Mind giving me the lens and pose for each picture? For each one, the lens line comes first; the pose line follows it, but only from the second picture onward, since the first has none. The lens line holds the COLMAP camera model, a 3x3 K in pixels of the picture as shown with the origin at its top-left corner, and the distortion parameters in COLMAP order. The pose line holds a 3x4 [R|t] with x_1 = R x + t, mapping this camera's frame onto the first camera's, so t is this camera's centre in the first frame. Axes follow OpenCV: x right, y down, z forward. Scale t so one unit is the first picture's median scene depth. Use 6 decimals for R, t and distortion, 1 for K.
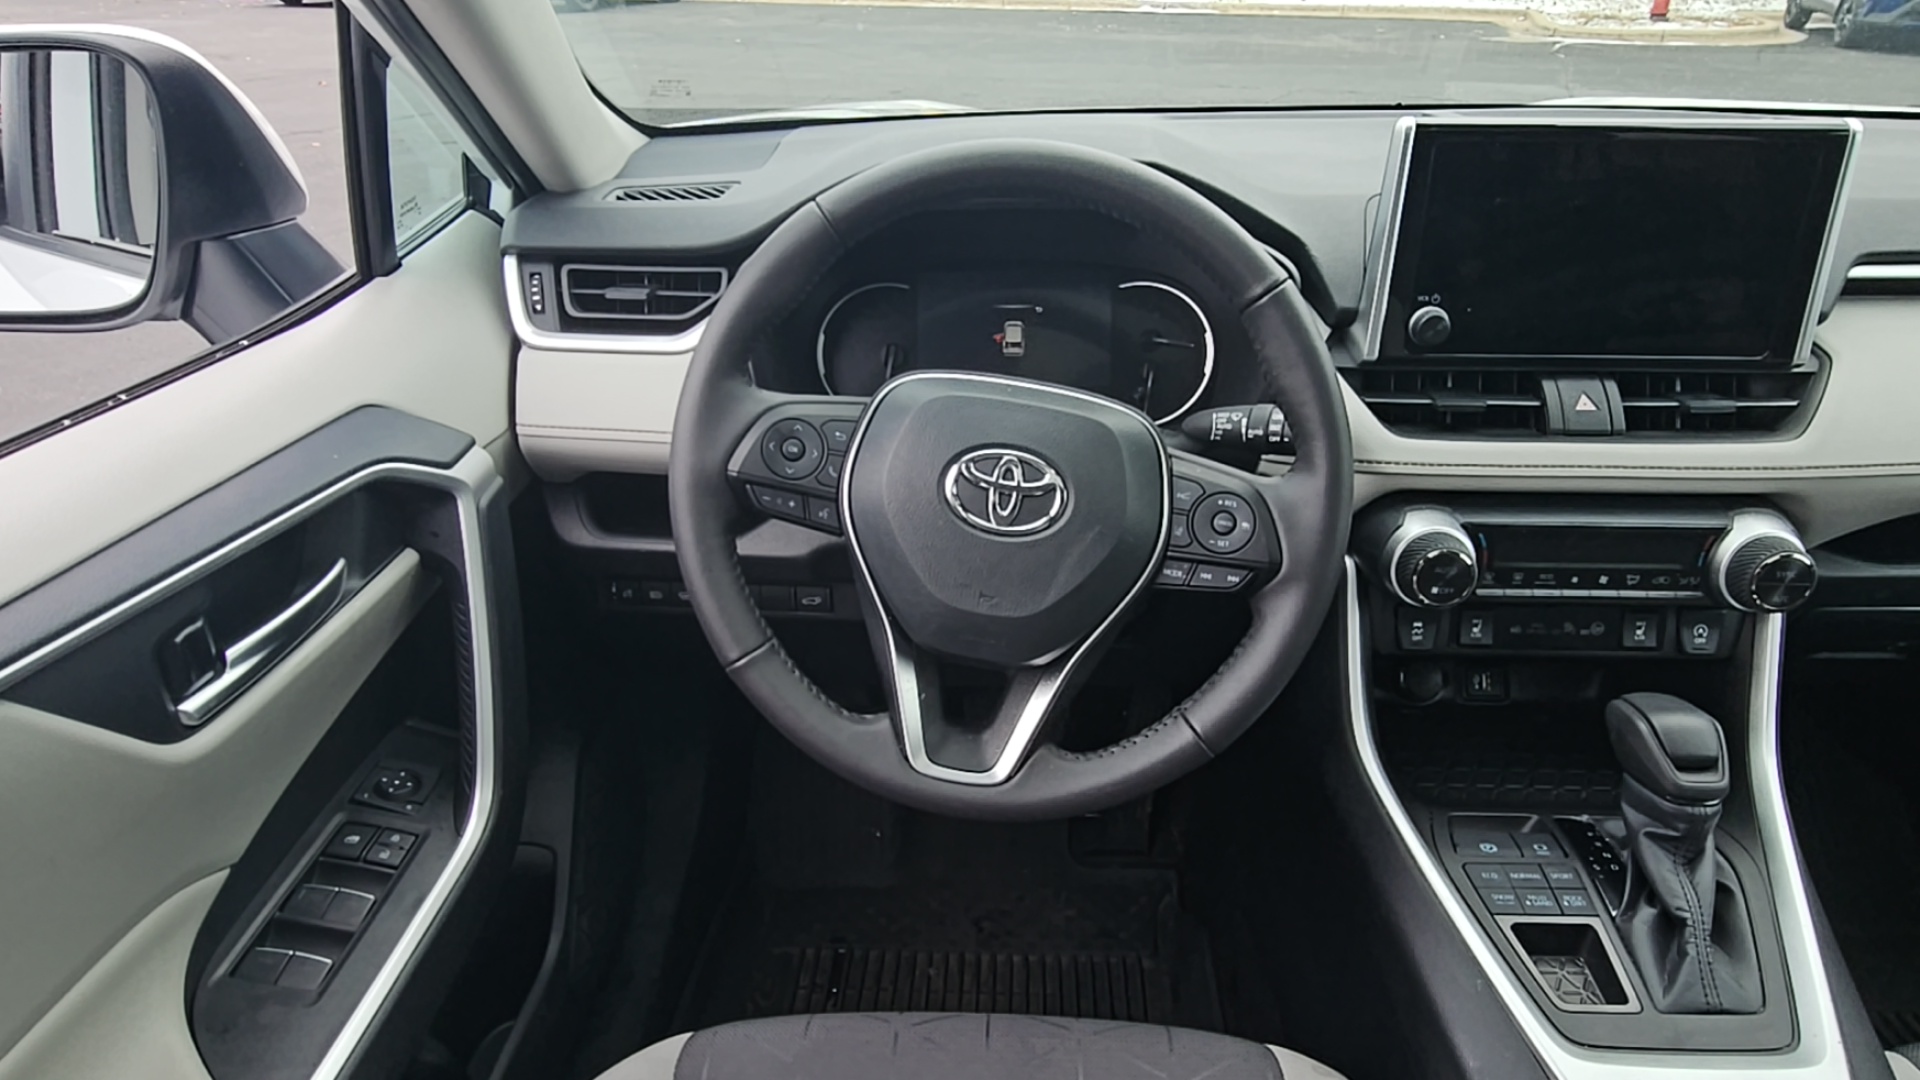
lens RADIAL K [[1168.4, 0, 981.6], [0, 1168.4, 555.9], [0, 0, 1]] dist [0.008979, -0.002955]
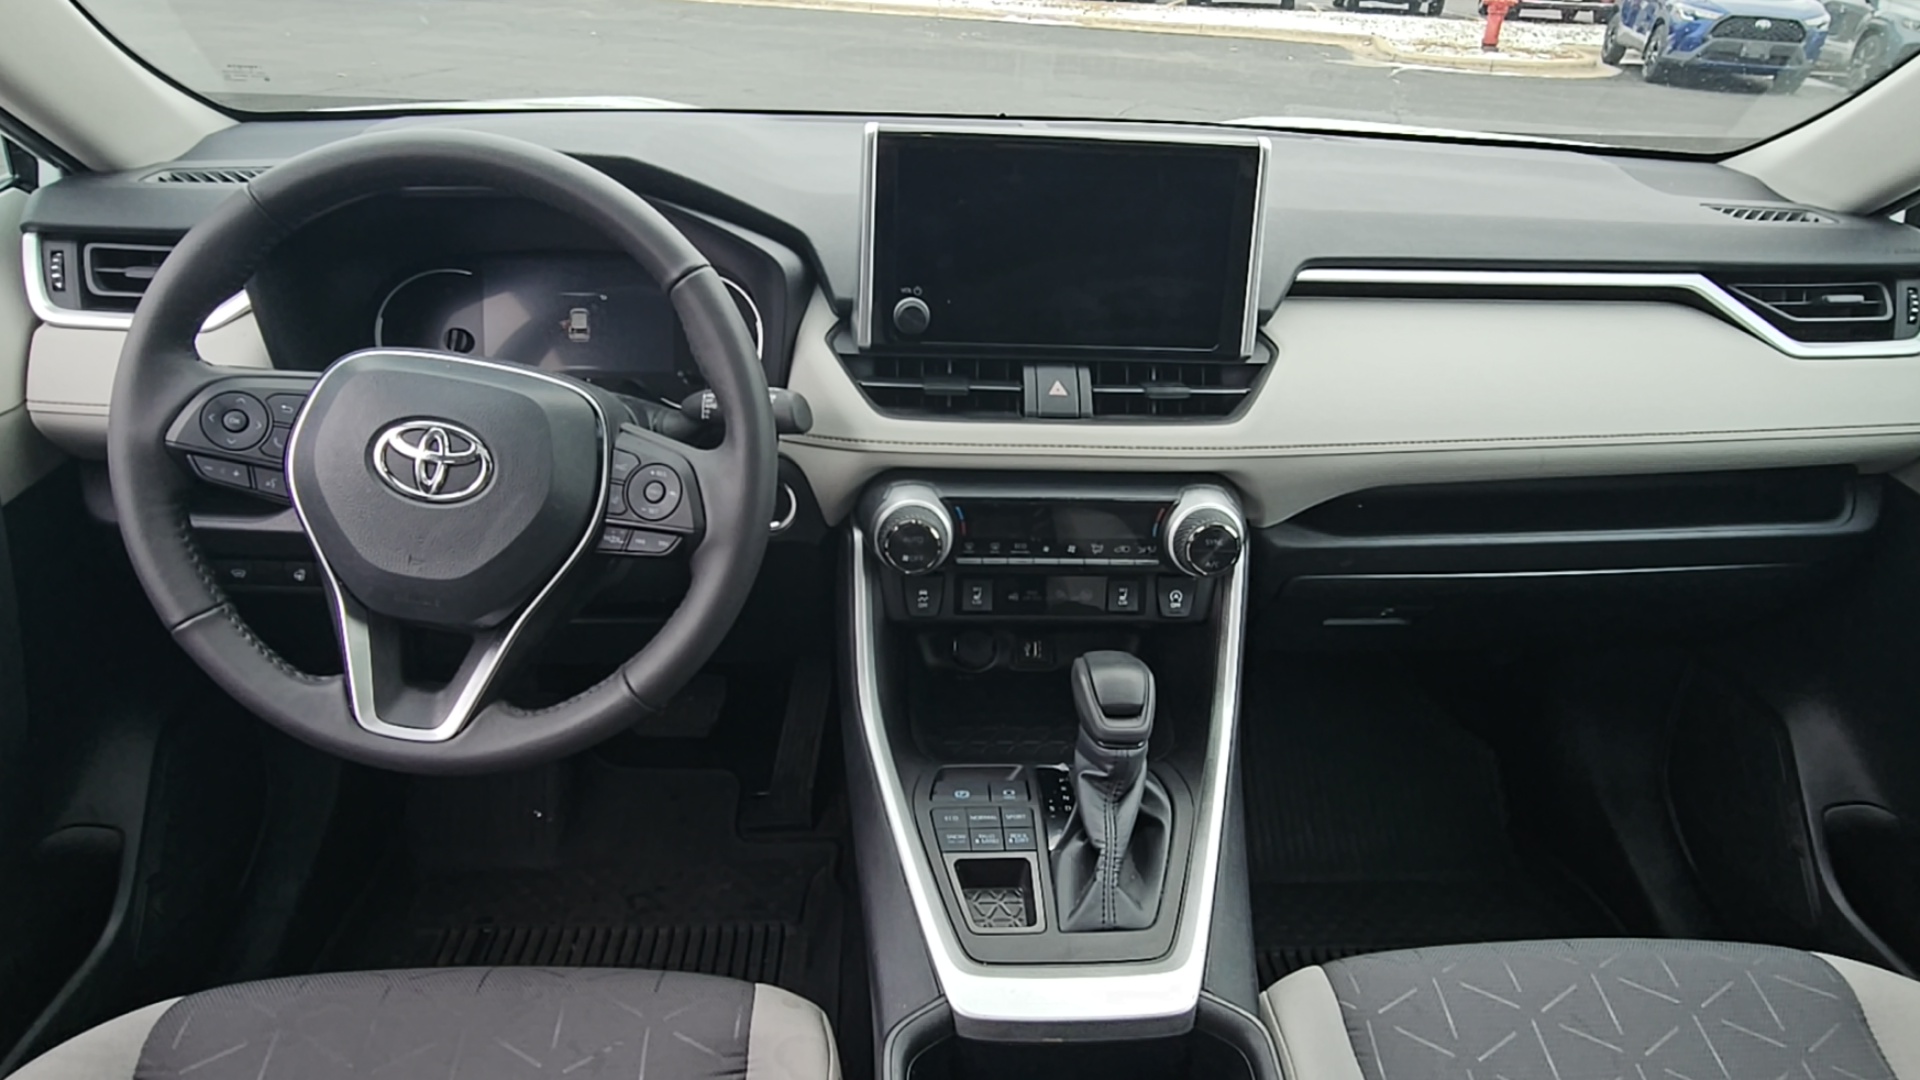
lens RADIAL K [[1168.4, 0, 982.9], [0, 1168.4, 556.4], [0, 0, 1]] dist [0.003899, -0.002617]
pose [[0.995148, -0.004574, 0.098287, 0.340741], [0.004916, 0.999983, -0.003232, 0.030647], [-0.098271, 0.003699, 0.995153, -0.085306]]
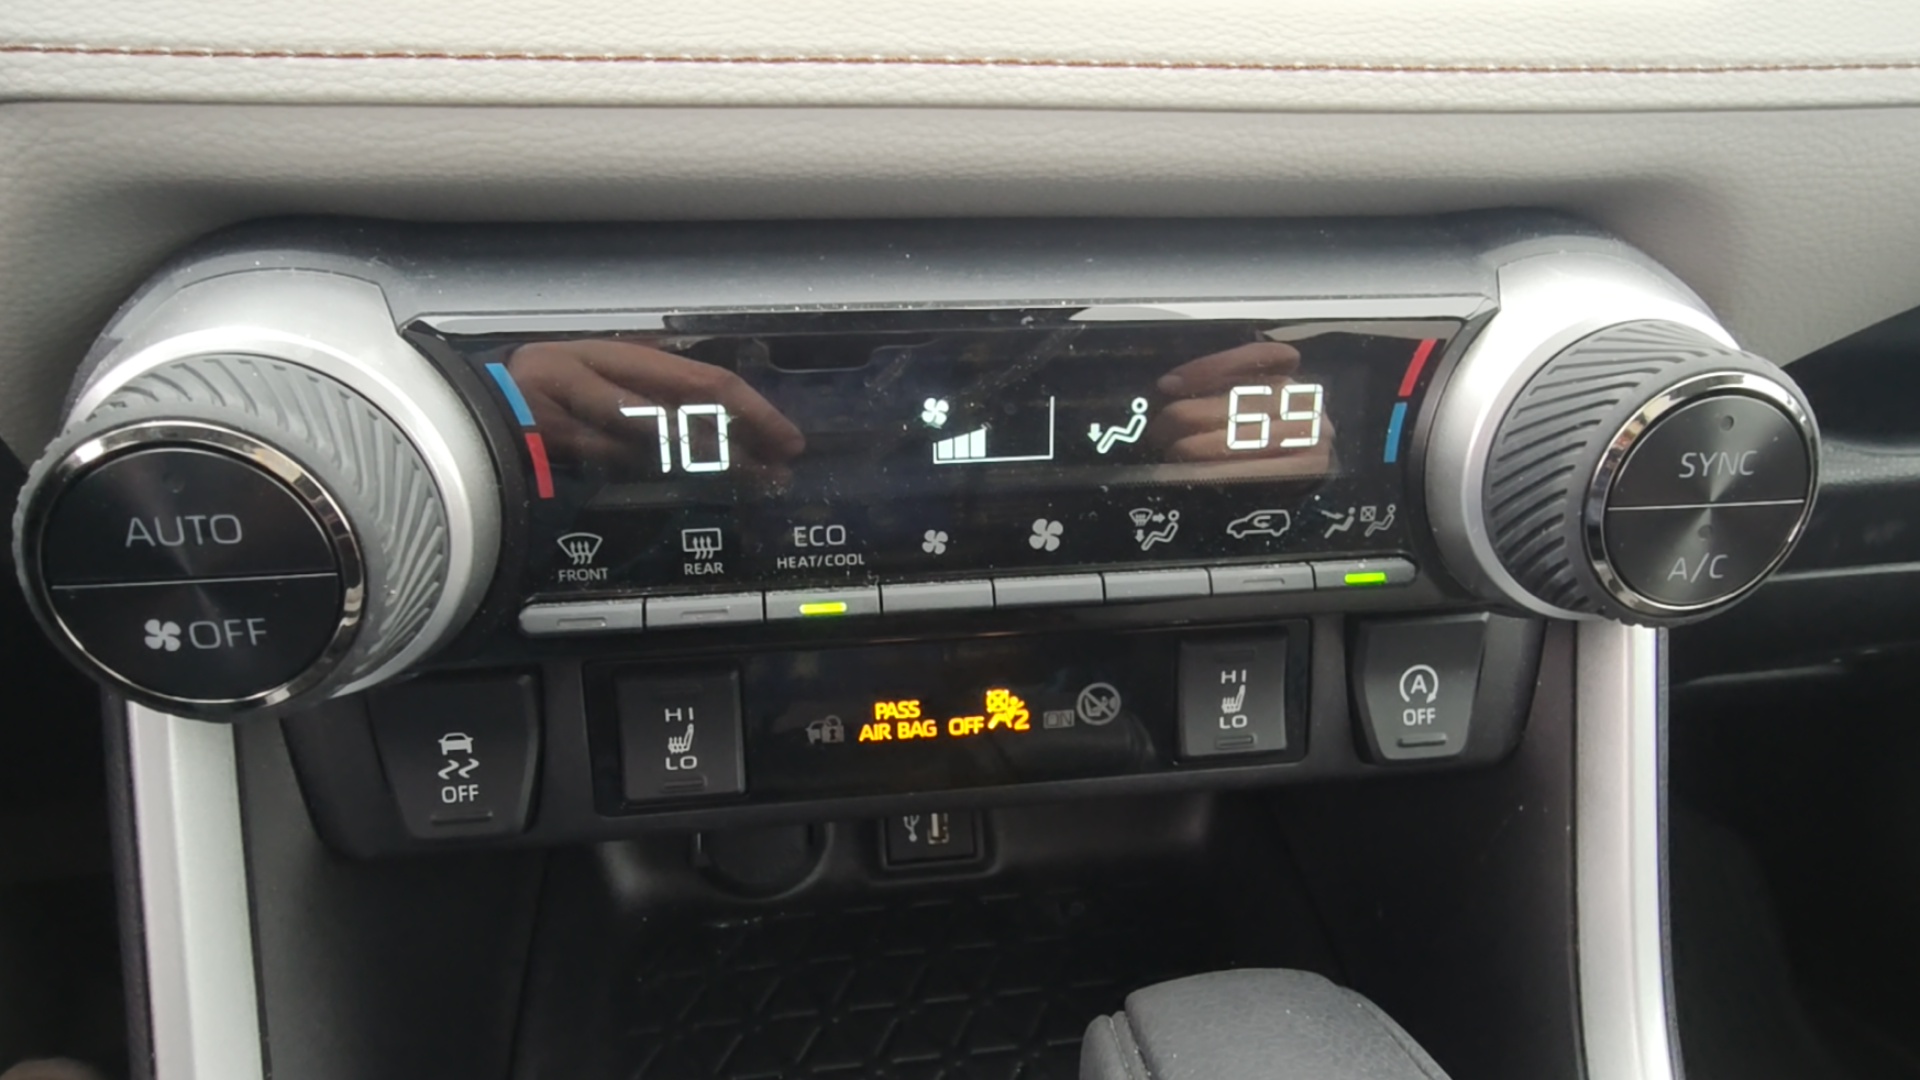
lens RADIAL K [[1168.4, 0, 982.9], [0, 1168.4, 556.4], [0, 0, 1]] dist [0.003899, -0.002617]
pose [[0.983855, -0.062749, 0.167606, 0.476025], [0.063053, 0.998004, 0.003511, 0.023360], [-0.167492, 0.007114, 0.985848, 0.754852]]
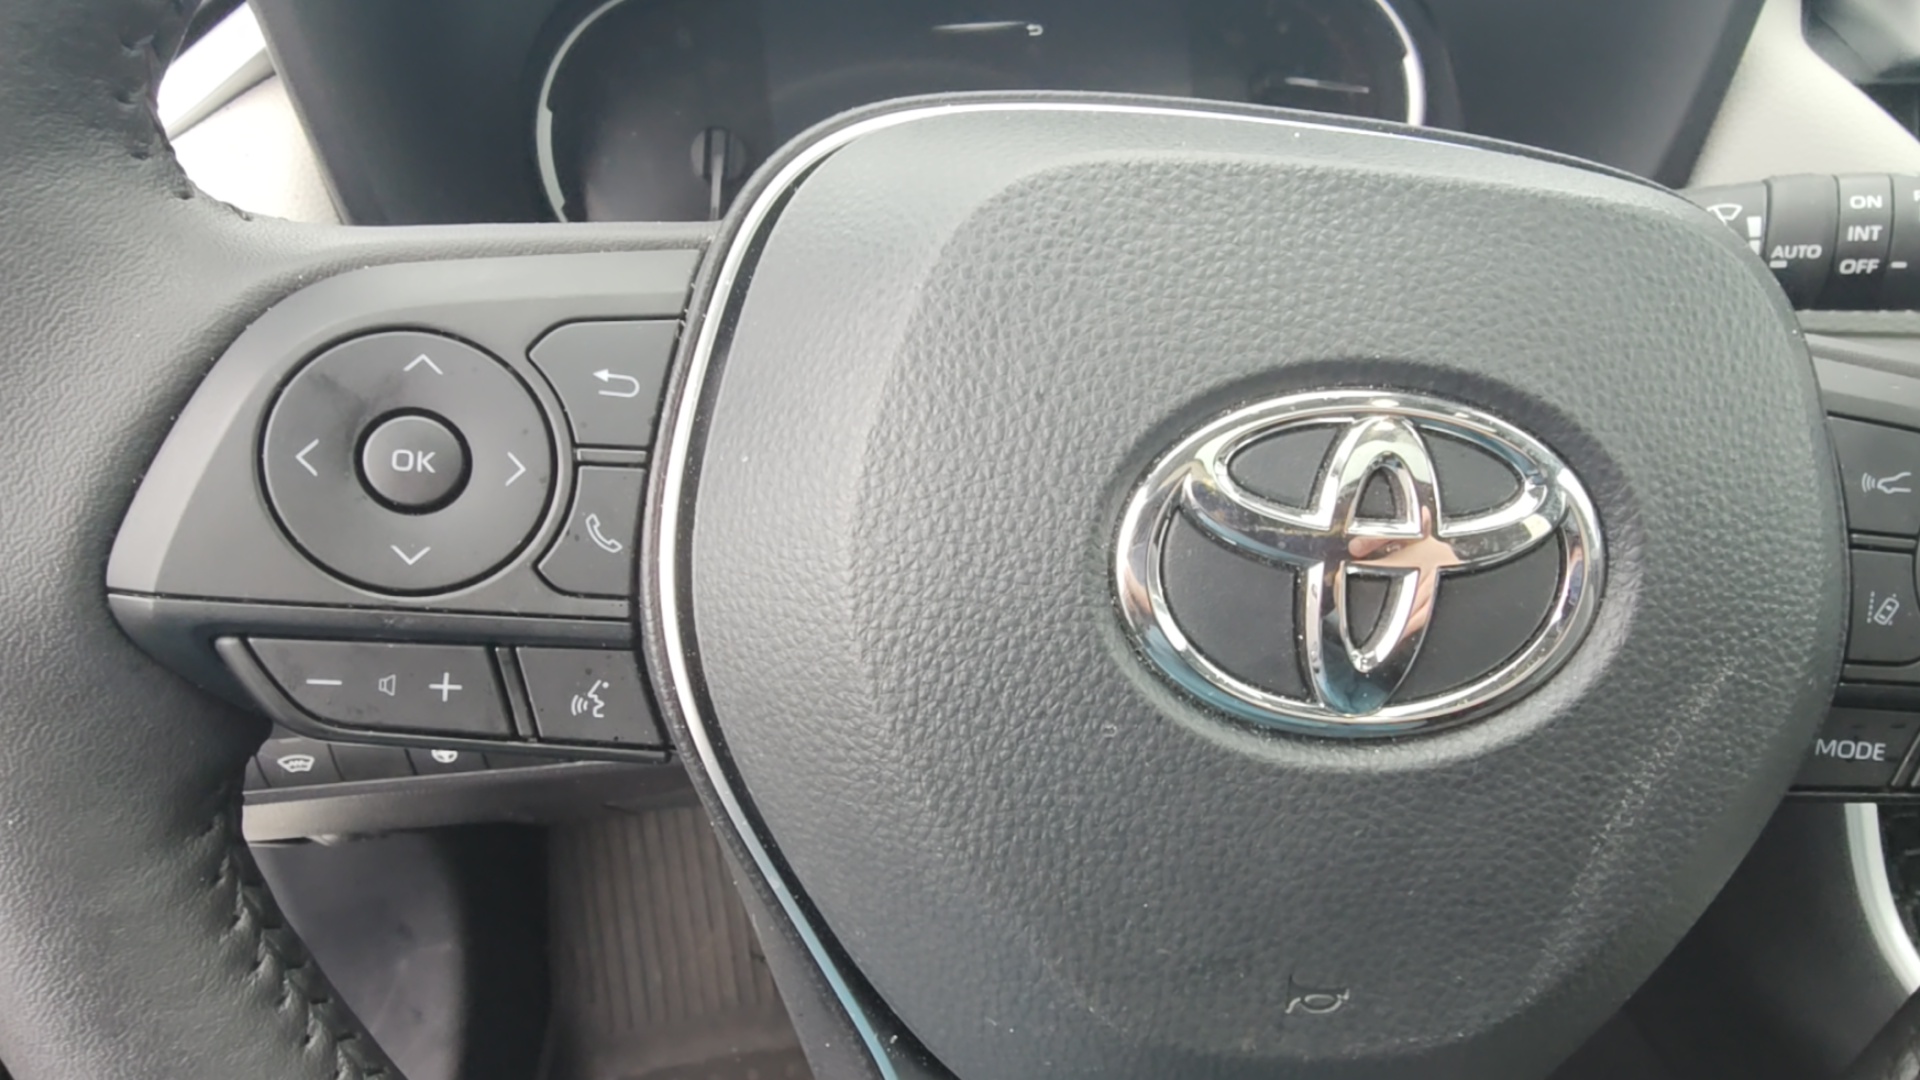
lens RADIAL K [[1168.4, 0, 982.9], [0, 1168.4, 556.4], [0, 0, 1]] dist [0.003899, -0.002617]
pose [[0.982277, -0.114739, 0.148211, -0.074690], [0.098043, 0.988464, 0.115444, -0.075706], [-0.159747, -0.098867, 0.982195, 0.646480]]
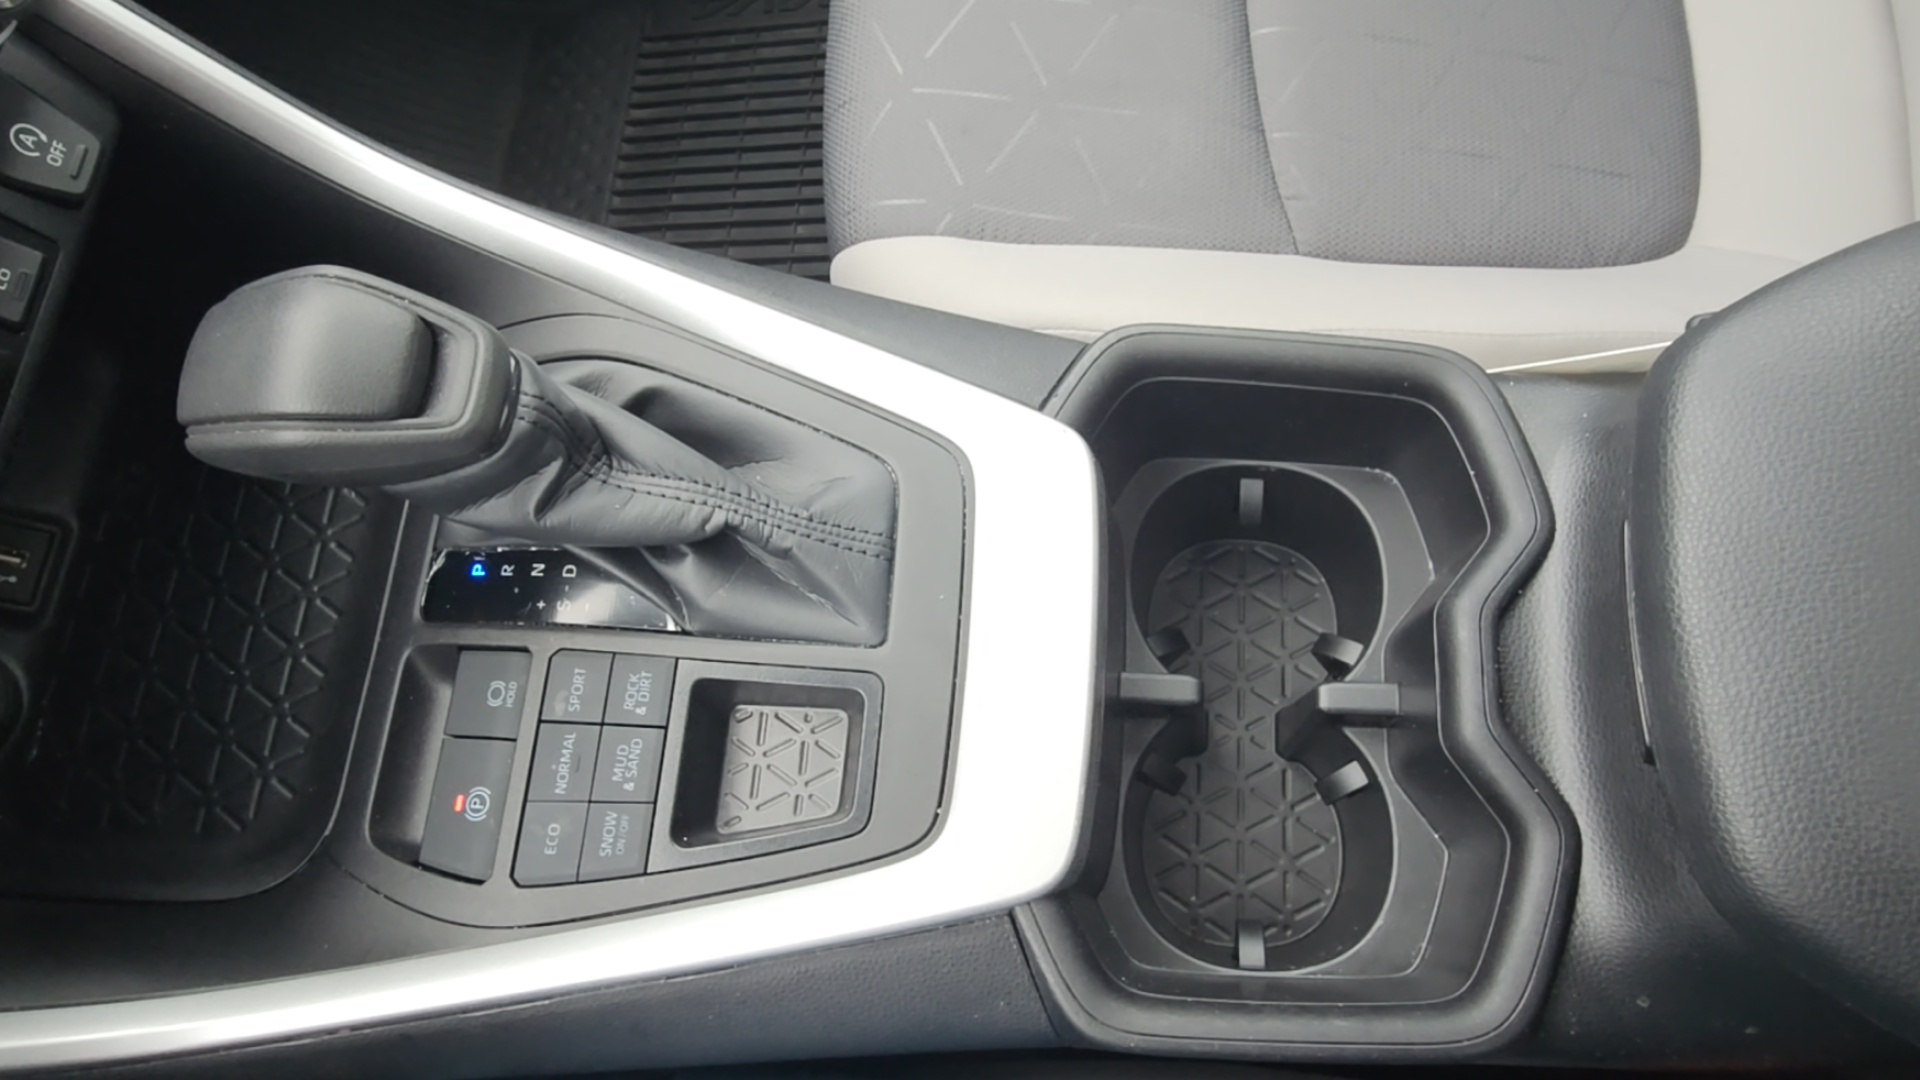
lens RADIAL K [[1168.4, 0, 981.6], [0, 1168.4, 555.9], [0, 0, 1]] dist [0.008979, -0.002955]
pose [[0.054647, -0.954662, 0.292633, 0.395274], [0.603567, 0.265051, 0.751967, -0.004533], [-0.795437, 0.135531, 0.590687, 0.544287]]
